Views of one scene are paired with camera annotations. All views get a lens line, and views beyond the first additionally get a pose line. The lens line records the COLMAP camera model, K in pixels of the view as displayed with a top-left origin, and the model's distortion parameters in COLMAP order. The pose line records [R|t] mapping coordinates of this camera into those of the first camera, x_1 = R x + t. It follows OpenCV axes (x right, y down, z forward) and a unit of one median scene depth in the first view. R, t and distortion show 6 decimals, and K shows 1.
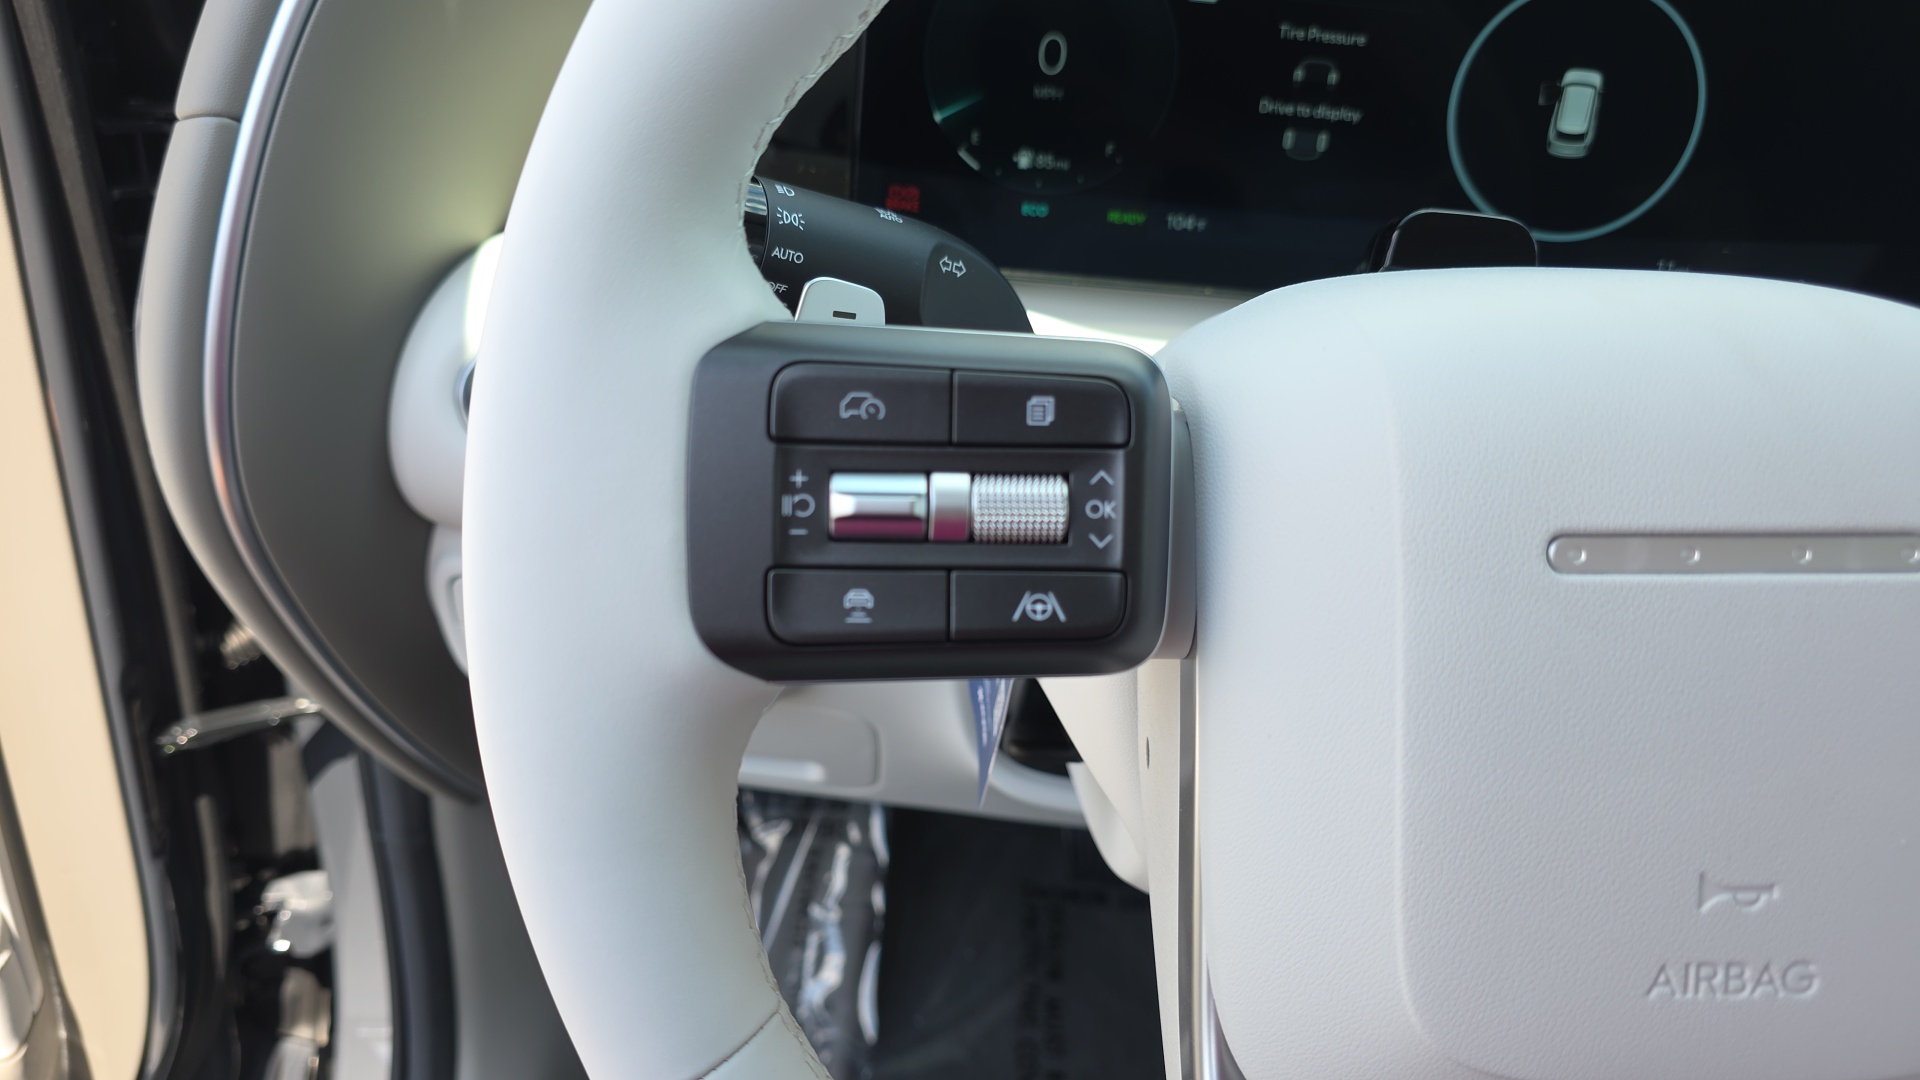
lens RADIAL K [[1337.1, 0, 960.0], [0, 1337.1, 540.0], [0, 0, 1]] dist [0.027467, -0.045248]
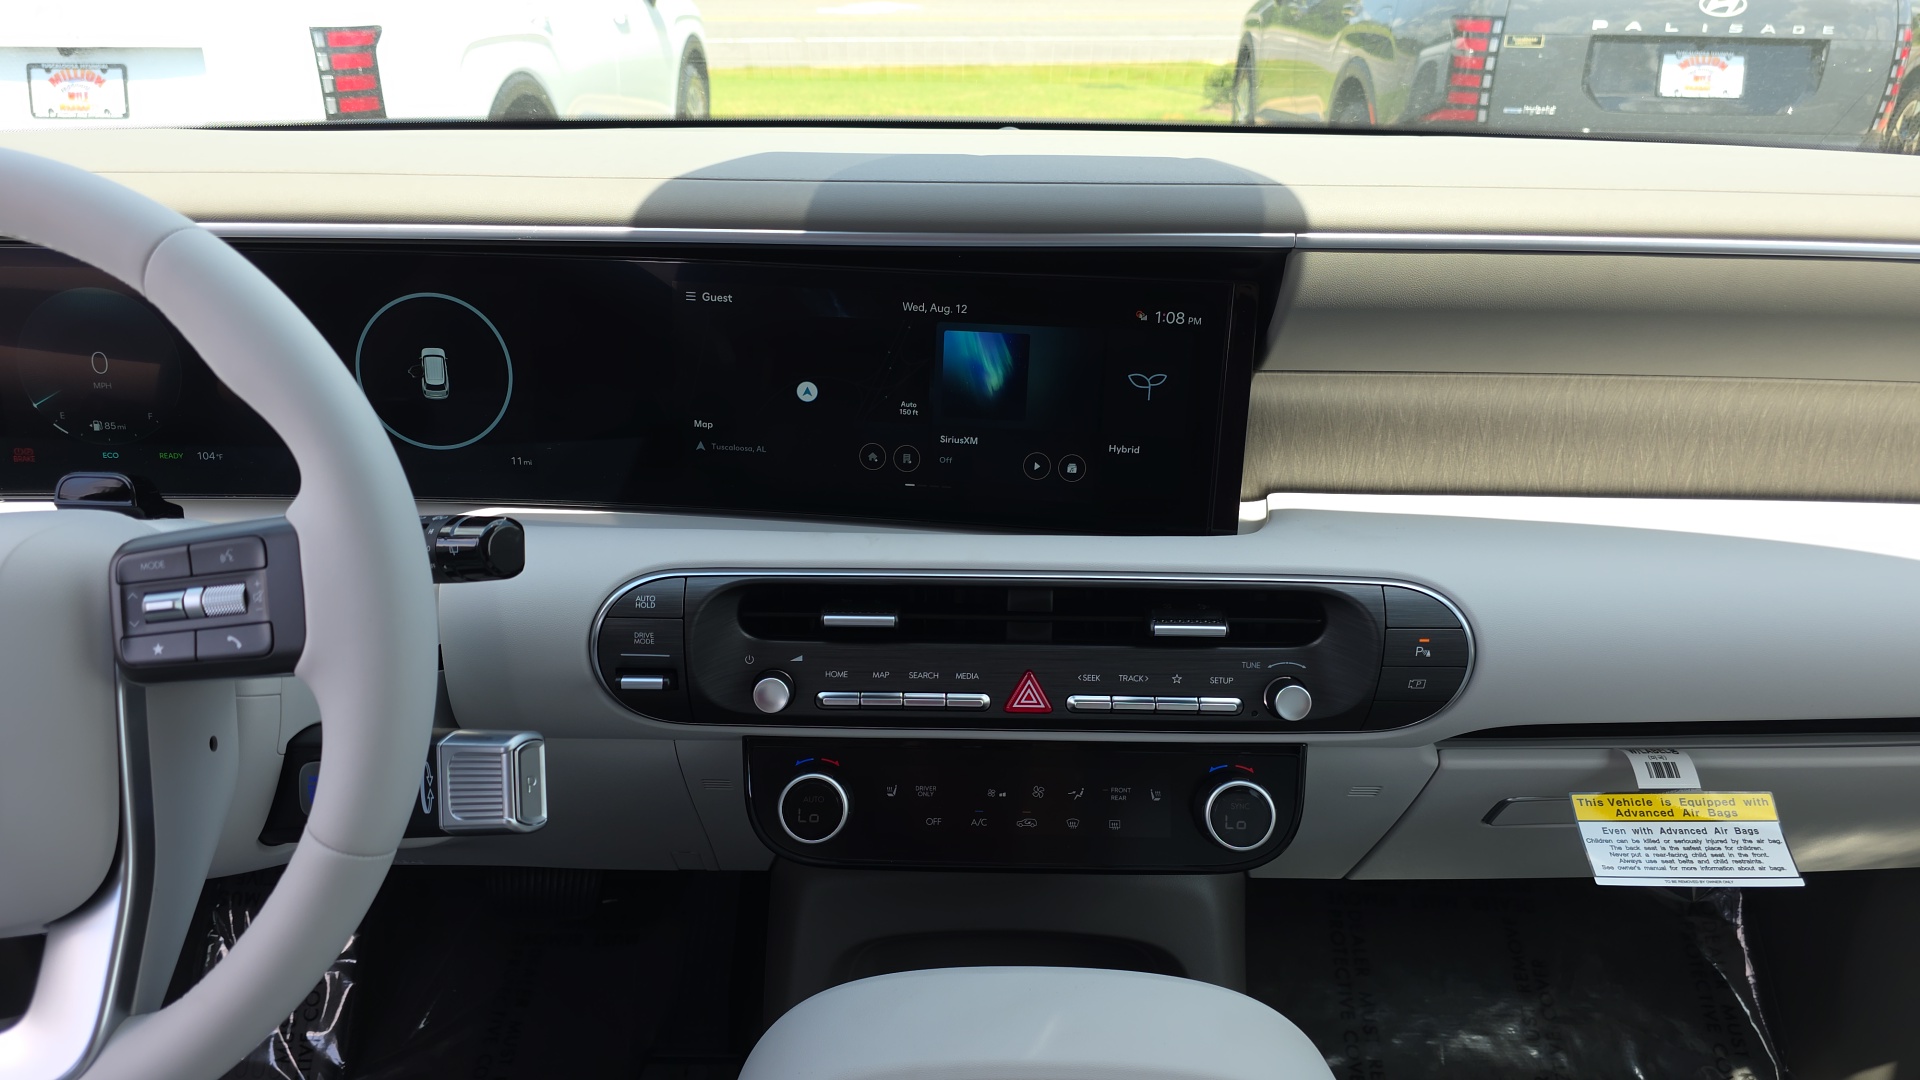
lens RADIAL K [[1304.4, 0, 940.8], [0, 1304.4, 566.2], [0, 0, 1]] dist [0.079225, -0.092884]
pose [[0.997041, -0.076149, -0.010468, 1.070877], [0.075167, 0.994398, -0.074320, 0.077397], [0.016069, 0.073313, 0.997179, -0.560476]]
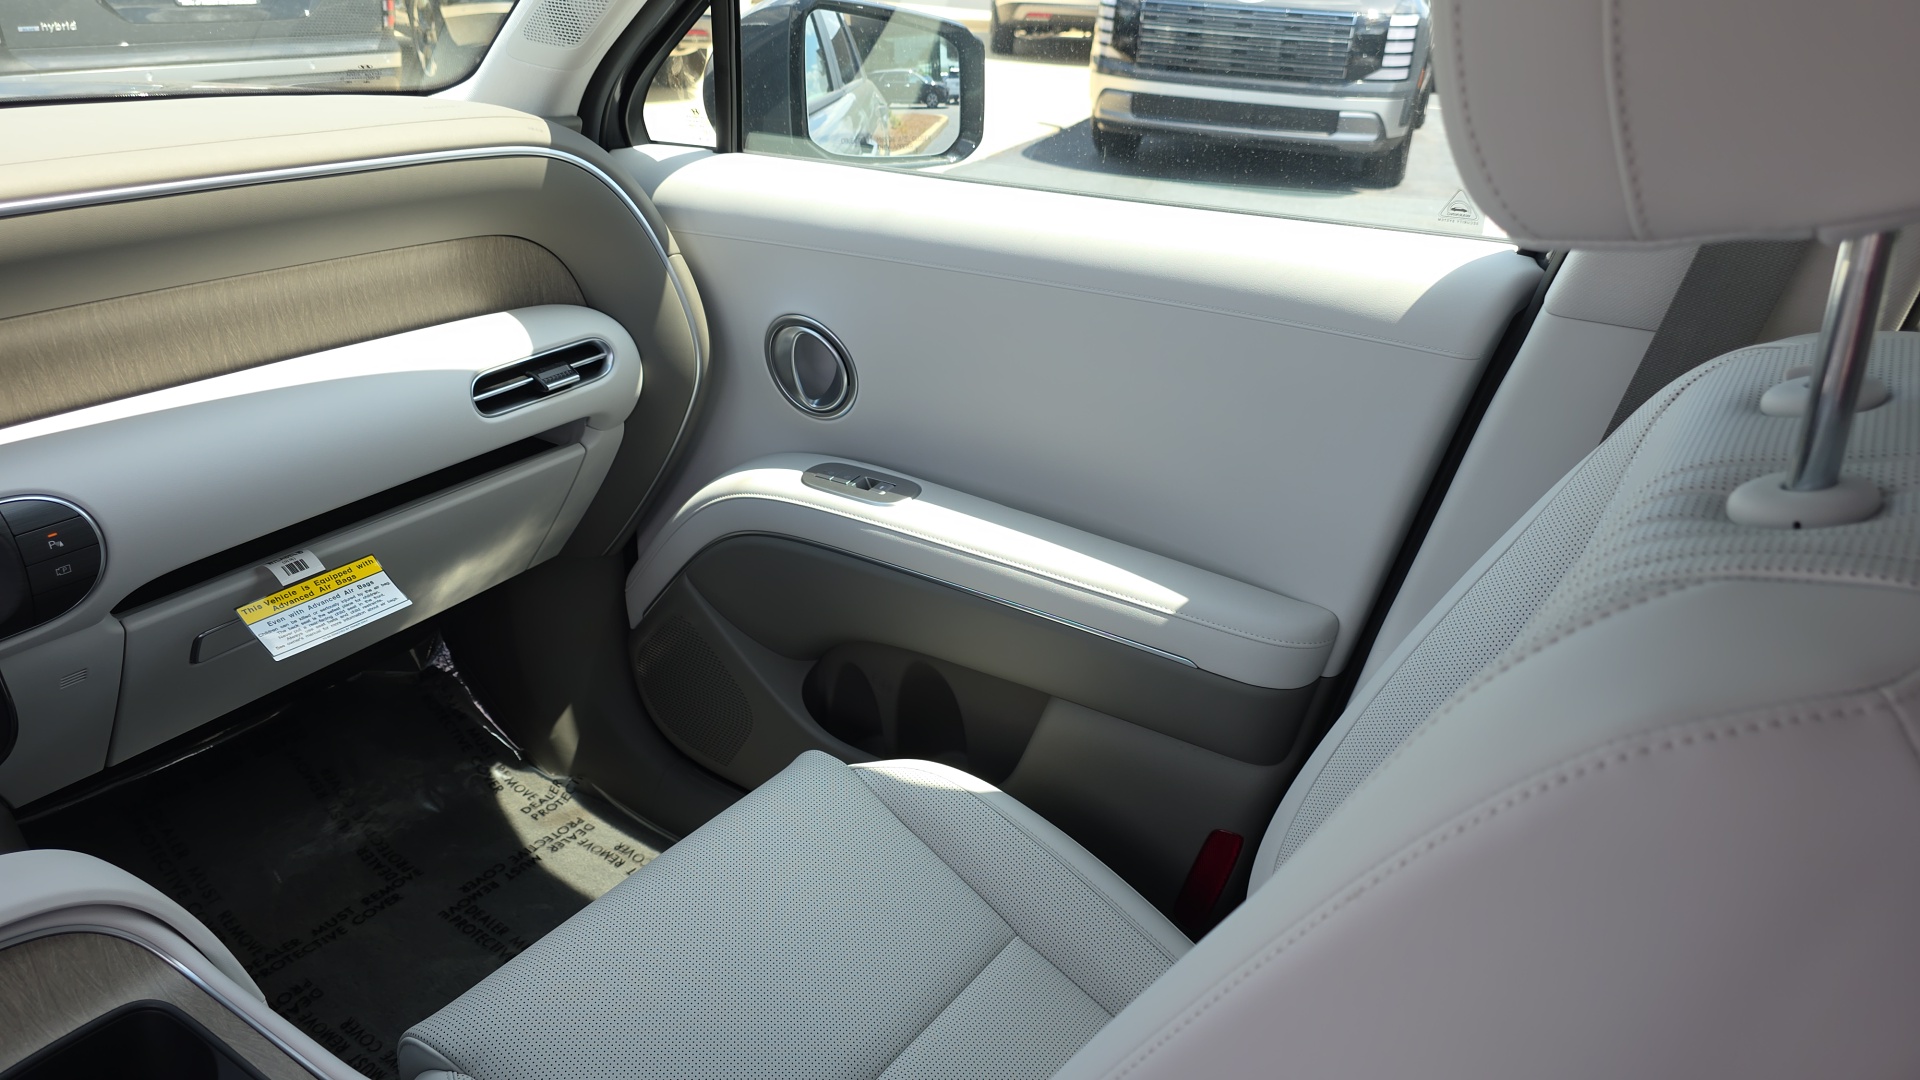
lens RADIAL K [[1314.4, 0, 1010.3], [0, 1314.4, 540.6], [0, 0, 1]] dist [0.038286, -0.047827]
pose [[0.537160, -0.424176, 0.729064, 0.959658], [0.407548, 0.887281, 0.215955, 0.241765], [-0.738488, 0.181126, 0.649484, -1.250590]]
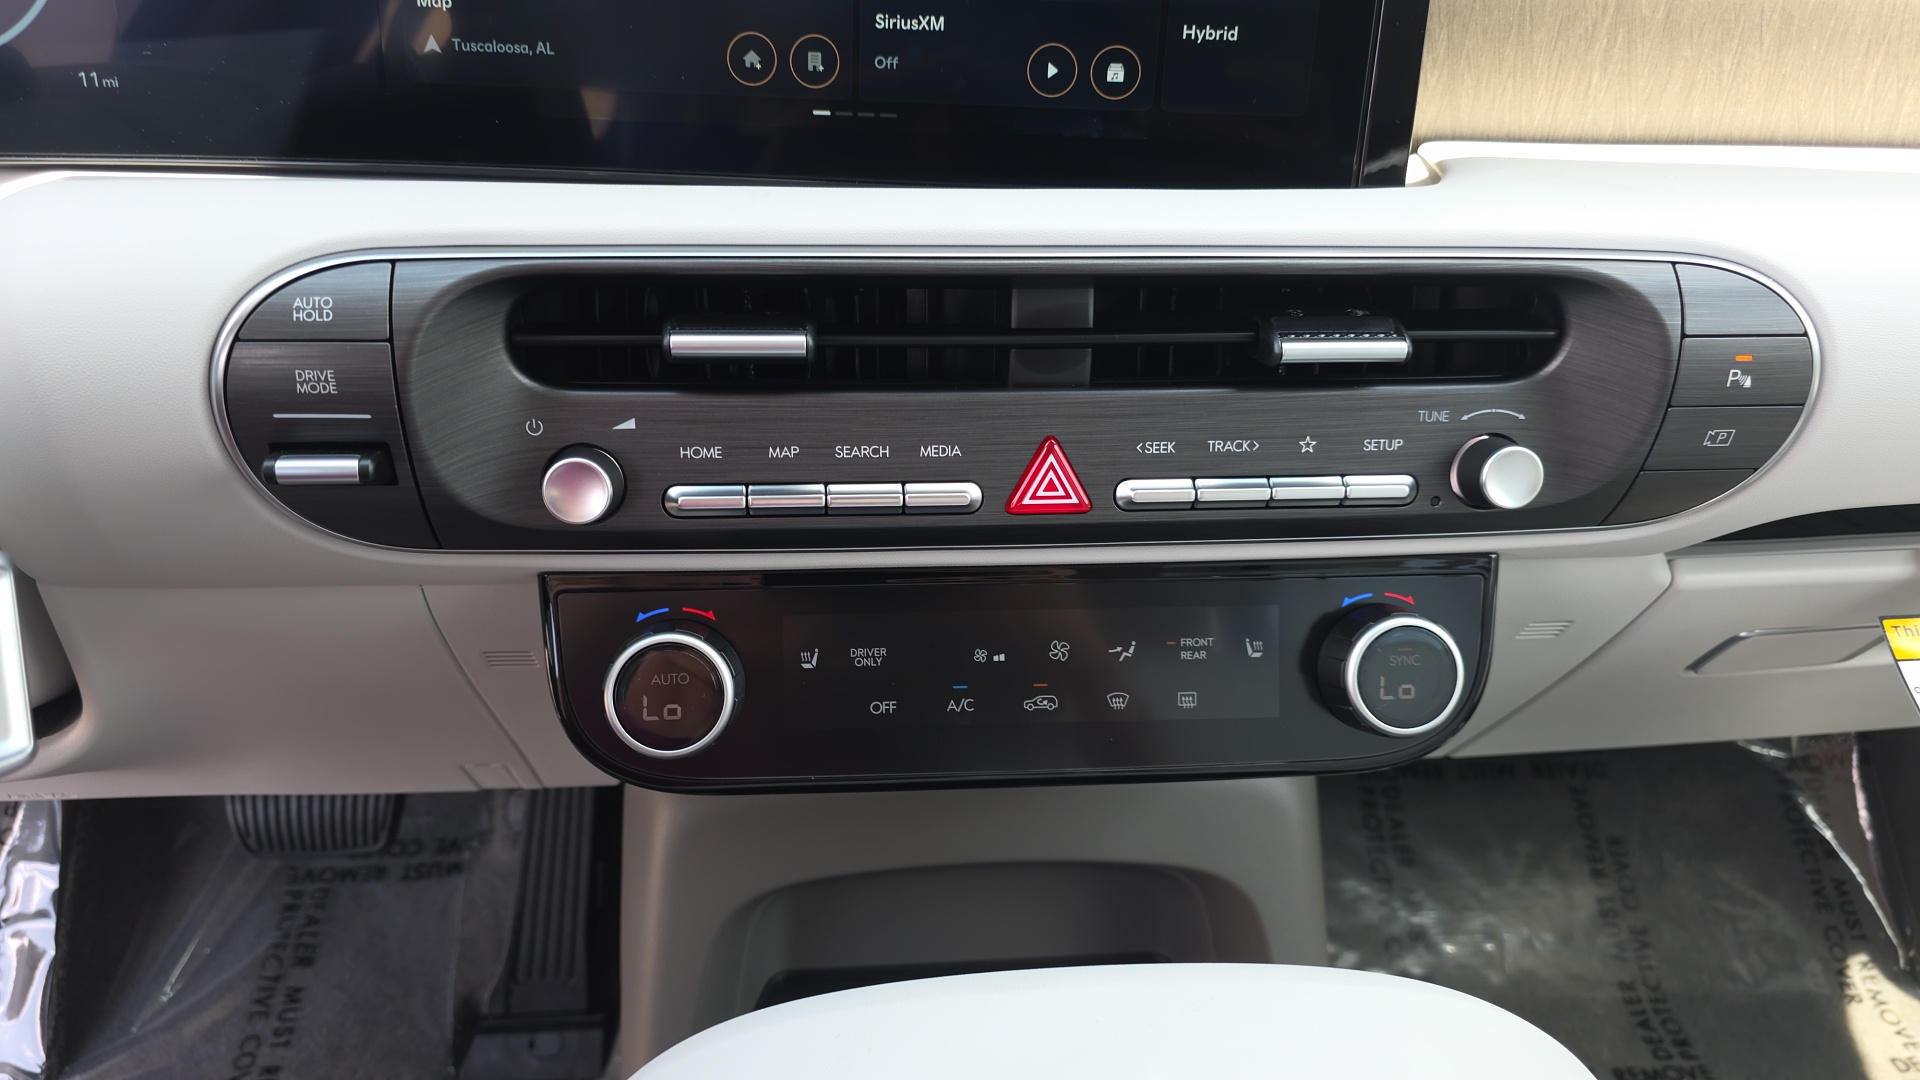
lens RADIAL K [[1327.6, 0, 948.0], [0, 1327.6, 582.8], [0, 0, 1]] dist [0.038736, -0.052969]
pose [[0.991793, -0.107889, 0.068599, 1.013074], [0.105017, 0.993488, 0.044200, 0.141694], [-0.072921, -0.036634, 0.996665, 0.100844]]
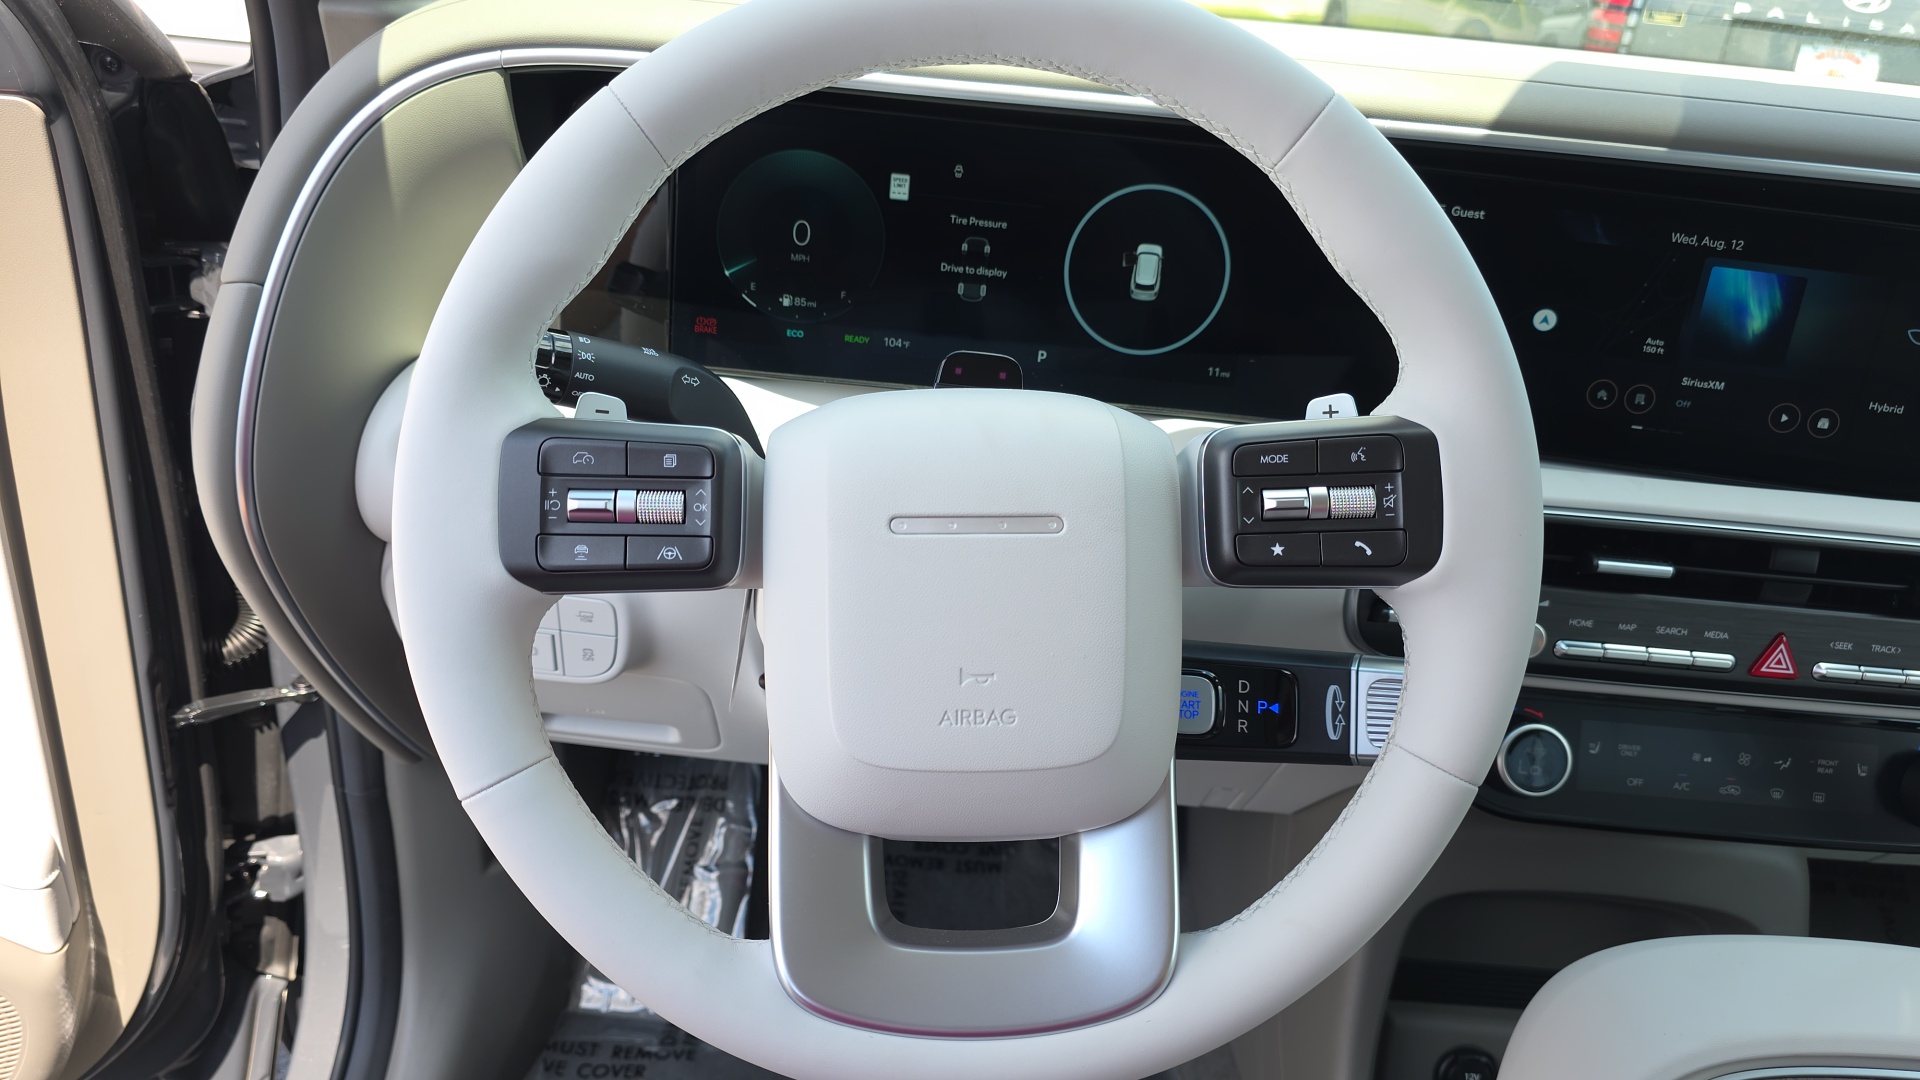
lens RADIAL K [[1321.8, 0, 961.8], [0, 1321.8, 567.7], [0, 0, 1]] dist [0.076096, -0.091099]
pose [[0.999659, -0.001604, 0.026077, 0.208873], [0.002307, 0.999634, -0.026964, 0.058425], [-0.026024, 0.027015, 0.999296, -0.498238]]
